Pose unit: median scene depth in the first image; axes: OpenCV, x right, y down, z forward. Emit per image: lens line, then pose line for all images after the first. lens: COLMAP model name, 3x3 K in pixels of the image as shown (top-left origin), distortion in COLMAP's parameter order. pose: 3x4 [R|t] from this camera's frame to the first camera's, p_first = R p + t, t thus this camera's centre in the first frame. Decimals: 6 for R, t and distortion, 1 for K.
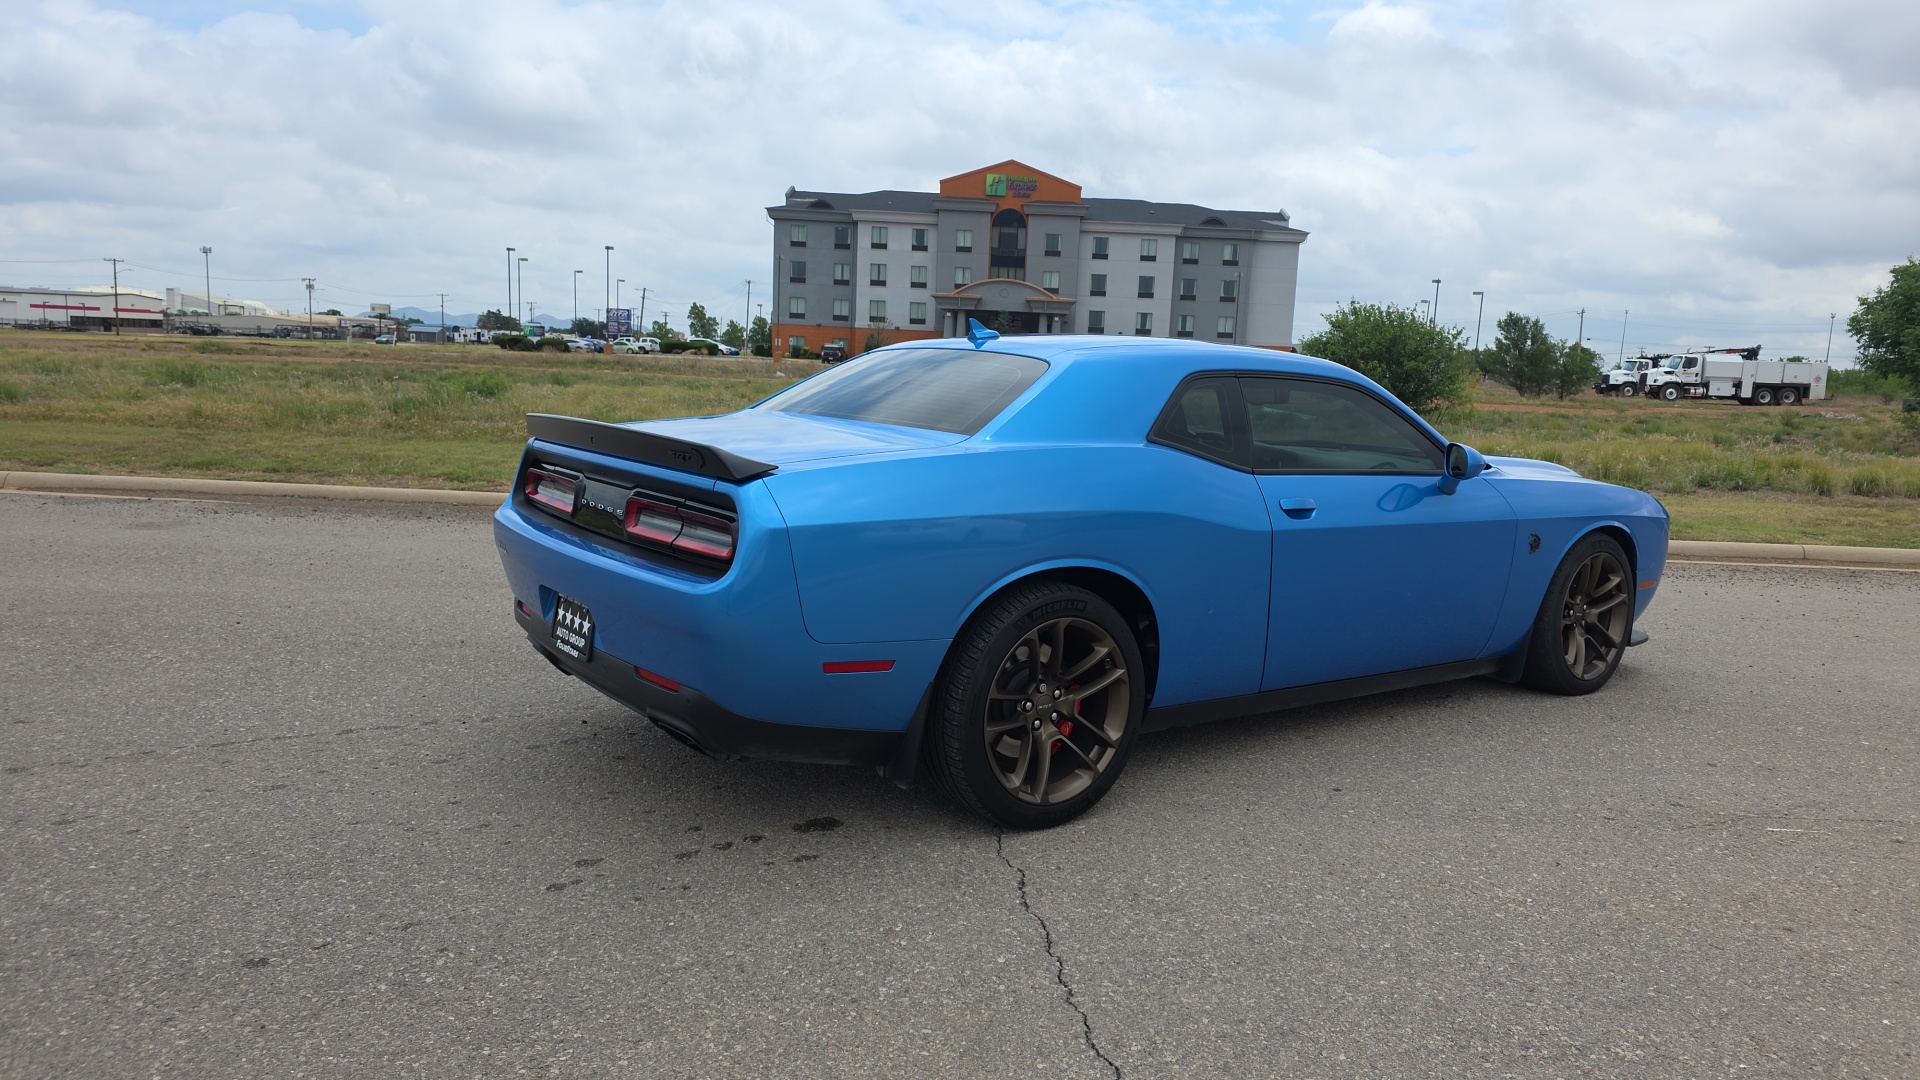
lens RADIAL K [[1302.7, 0, 965.5], [0, 1302.7, 544.5], [0, 0, 1]] dist [0.037153, -0.048290]
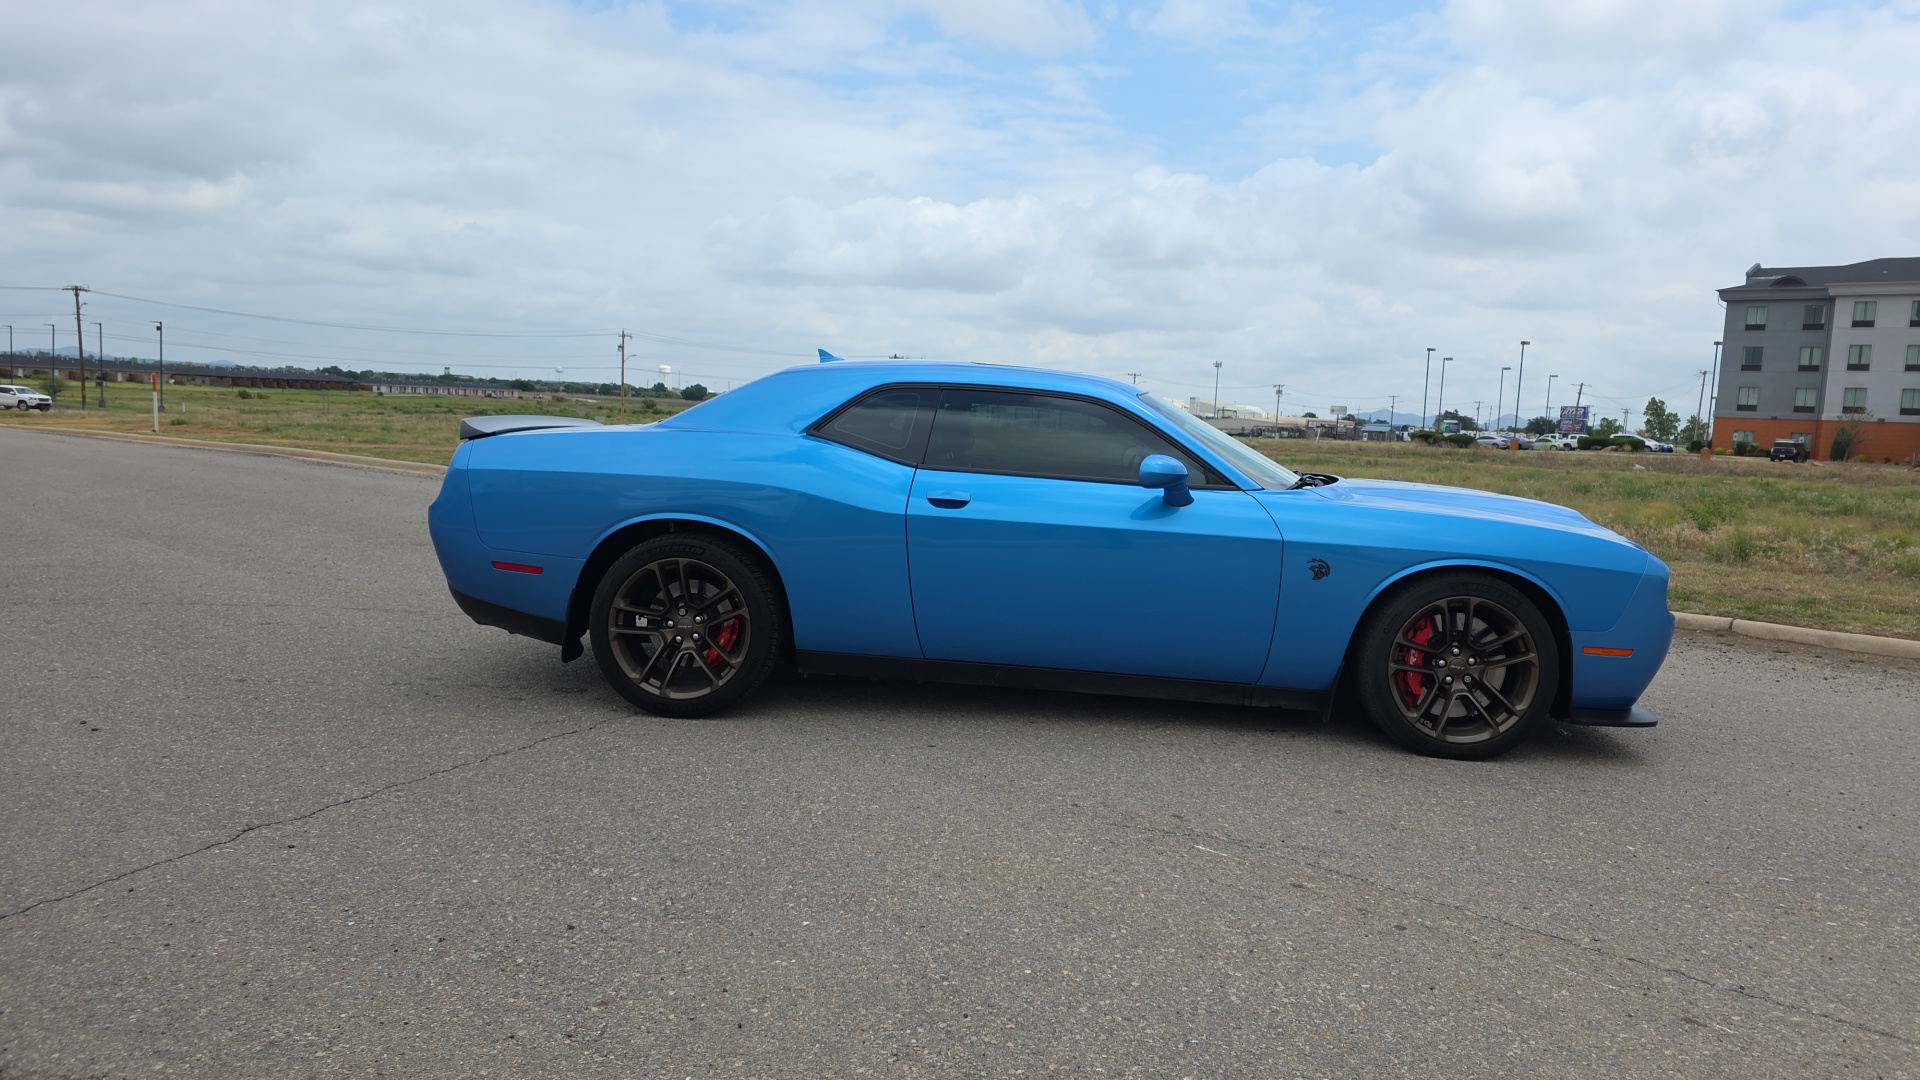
lens RADIAL K [[1329.0, 0, 1028.8], [0, 1329.0, 534.5], [0, 0, 1]] dist [0.046860, -0.053668]
pose [[0.743160, 0.046300, -0.667509, 0.117536], [-0.106636, 0.993048, -0.049841, 0.005815], [0.660561, 0.108220, 0.742931, 0.019777]]
